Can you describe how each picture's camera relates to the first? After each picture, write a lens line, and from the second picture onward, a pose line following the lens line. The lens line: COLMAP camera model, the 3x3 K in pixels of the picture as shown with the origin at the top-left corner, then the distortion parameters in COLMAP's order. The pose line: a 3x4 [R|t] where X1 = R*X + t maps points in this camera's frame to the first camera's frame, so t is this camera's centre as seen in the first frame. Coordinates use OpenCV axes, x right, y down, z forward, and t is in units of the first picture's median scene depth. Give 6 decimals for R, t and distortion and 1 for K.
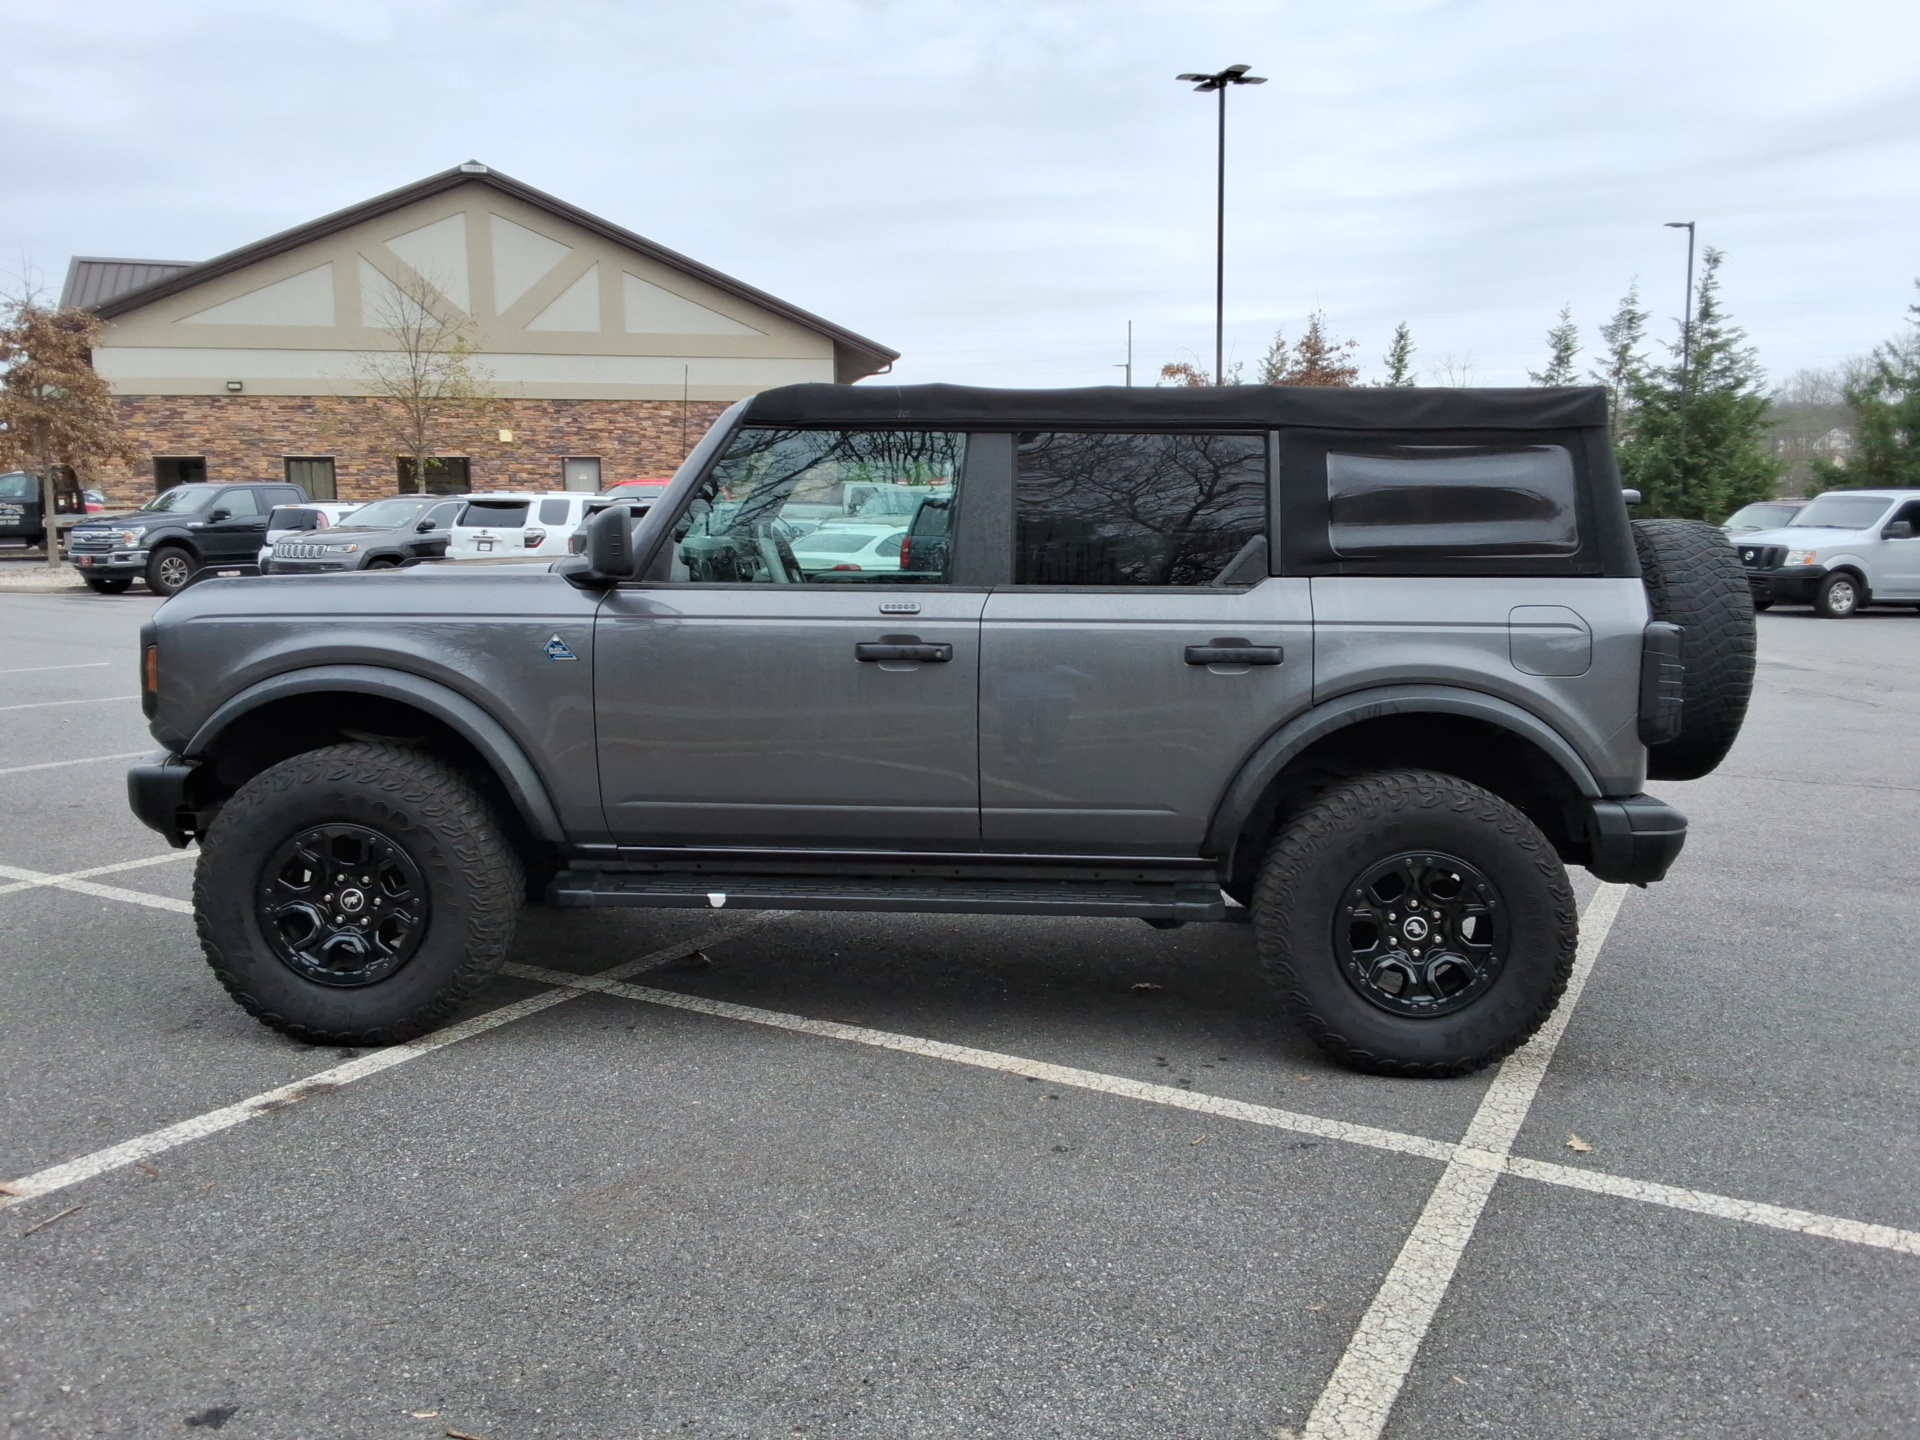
lens RADIAL K [[1529.7, 0, 976.0], [0, 1529.7, 710.5], [0, 0, 1]] dist [0.116808, -0.176427]
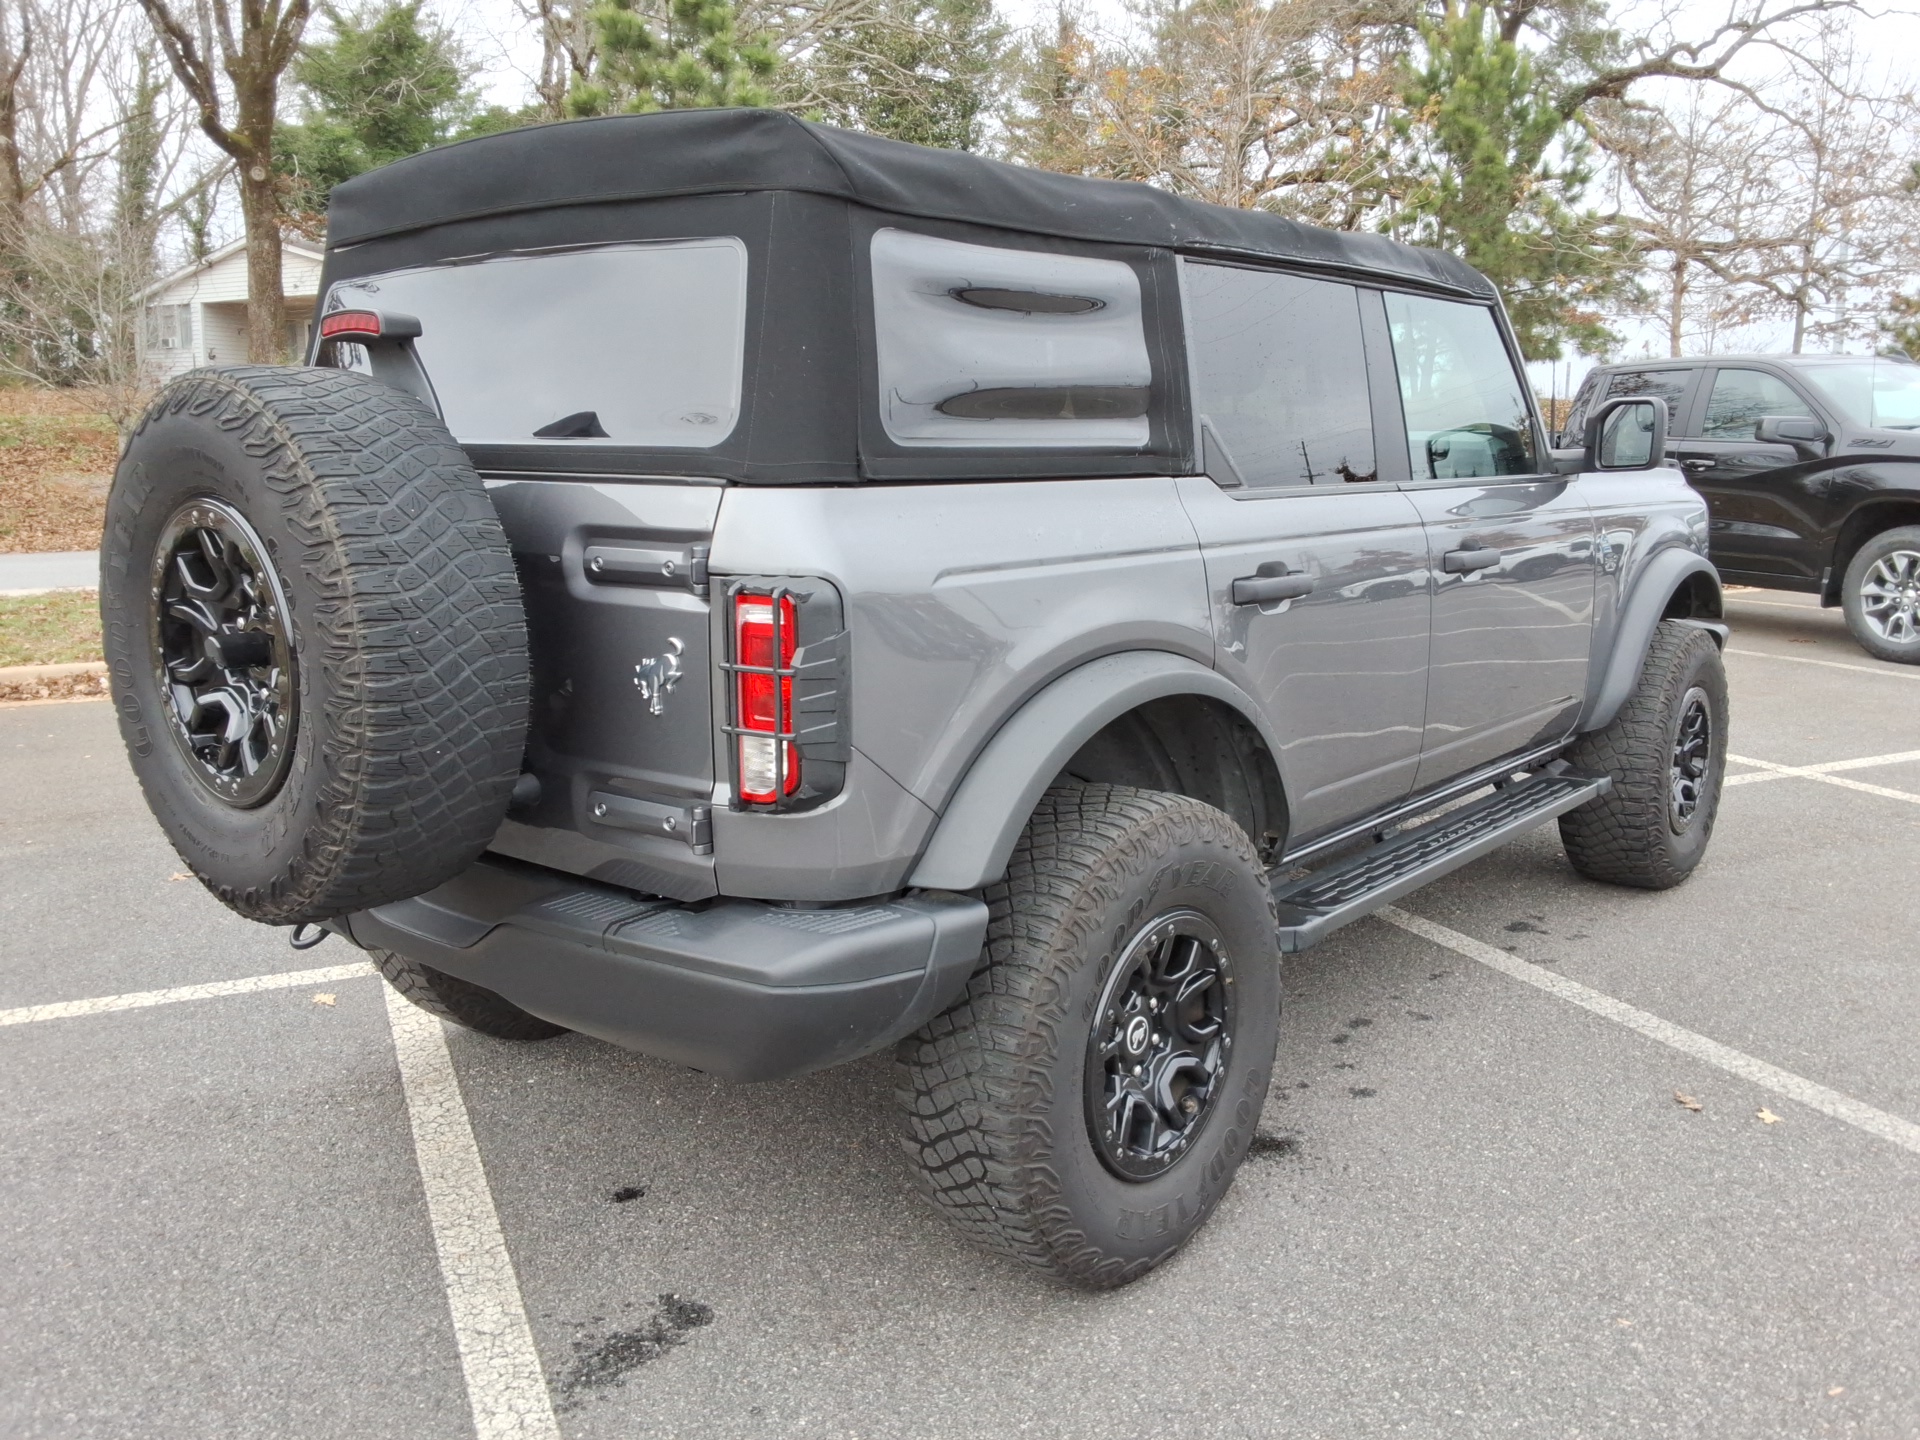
lens RADIAL K [[1529.7, 0, 982.6], [0, 1529.7, 706.7], [0, 0, 1]] dist [0.116808, -0.176427]
pose [[-0.620074, 0.122509, -0.774919, 0.115328], [-0.099319, 0.967528, 0.232432, -0.025711], [0.778231, 0.221089, -0.587772, 0.245632]]
